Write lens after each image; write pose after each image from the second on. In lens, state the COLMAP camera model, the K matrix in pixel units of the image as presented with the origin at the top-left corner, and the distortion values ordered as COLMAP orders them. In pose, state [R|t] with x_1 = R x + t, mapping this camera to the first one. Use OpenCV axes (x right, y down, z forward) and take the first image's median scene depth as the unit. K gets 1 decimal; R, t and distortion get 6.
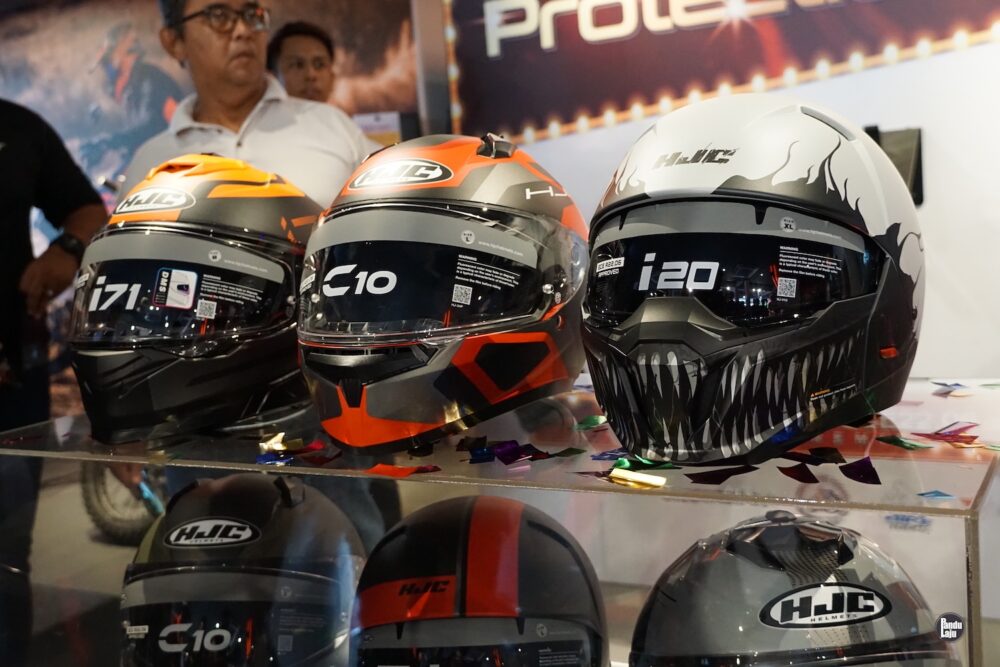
lens RADIAL K [[1142.6, 0, 500.0], [0, 1142.6, 333.5], [0, 0, 1]] dist [0.017738, 0.003401]
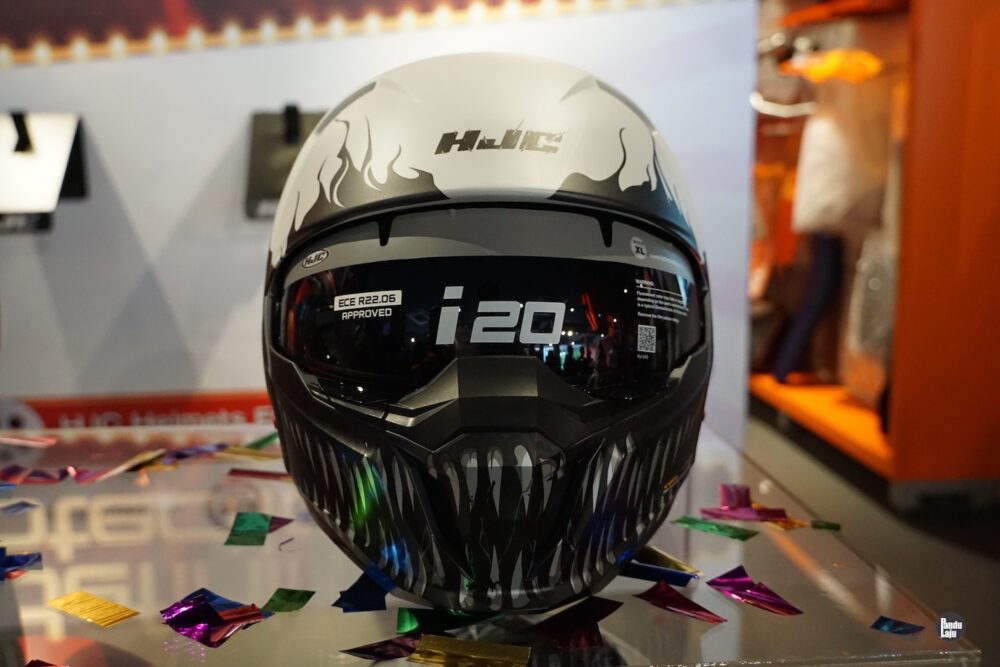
lens RADIAL K [[1127.6, 0, 500.0], [0, 1127.6, 333.5], [0, 0, 1]] dist [-0.014597, -0.010136]
pose [[0.807779, -0.025580, 0.588930, -0.222970], [0.010891, 0.999535, 0.028476, -0.062995], [-0.589384, -0.016588, 0.807682, 0.489537]]
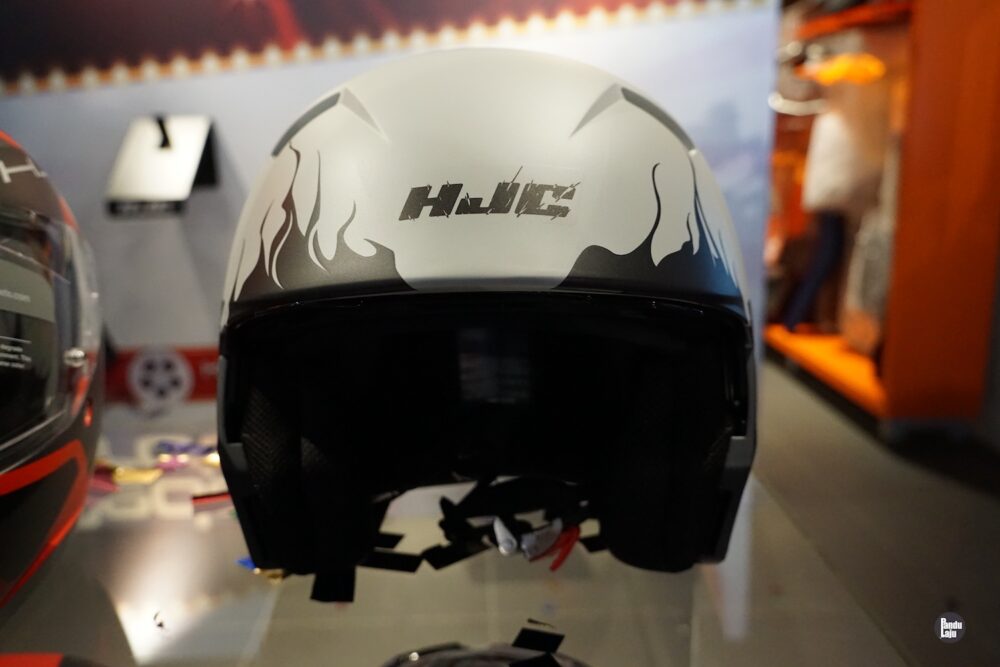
lens RADIAL K [[900.1, 0, 500.0], [0, 900.1, 333.5], [0, 0, 1]] dist [-0.012473, -0.000076]
pose [[0.845722, -0.047999, 0.531461, -0.034900], [0.007816, 0.996954, 0.077603, -0.130609], [-0.533566, -0.061477, 0.843521, 0.691864]]
